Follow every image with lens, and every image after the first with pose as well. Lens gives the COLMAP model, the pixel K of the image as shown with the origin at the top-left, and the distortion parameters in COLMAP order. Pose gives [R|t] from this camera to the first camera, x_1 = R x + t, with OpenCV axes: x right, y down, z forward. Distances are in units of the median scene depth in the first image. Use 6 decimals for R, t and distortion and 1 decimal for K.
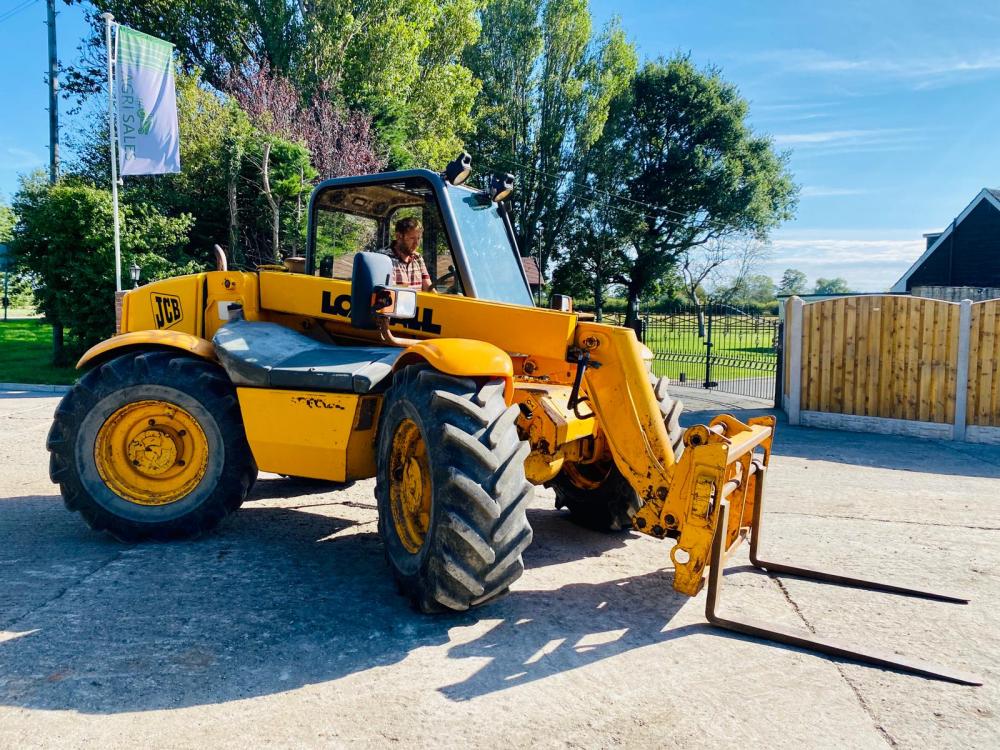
lens RADIAL K [[781.0, 0, 496.2], [0, 781.0, 362.0], [0, 0, 1]] dist [0.005561, 0.001722]
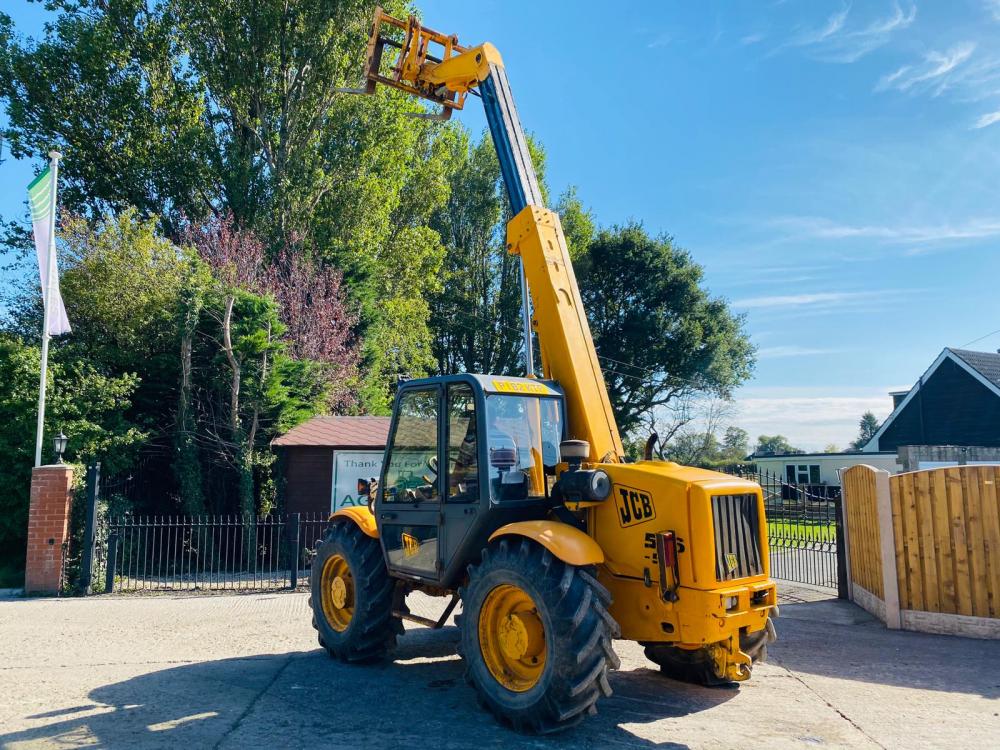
lens RADIAL K [[762.3, 0, 494.1], [0, 762.3, 380.2], [0, 0, 1]] dist [0.054182, -0.066575]
pose [[0.997719, -0.004910, 0.067324, -0.038337], [0.016962, 0.983587, -0.179637, -0.016881], [-0.065337, 0.180369, 0.981426, 0.102892]]
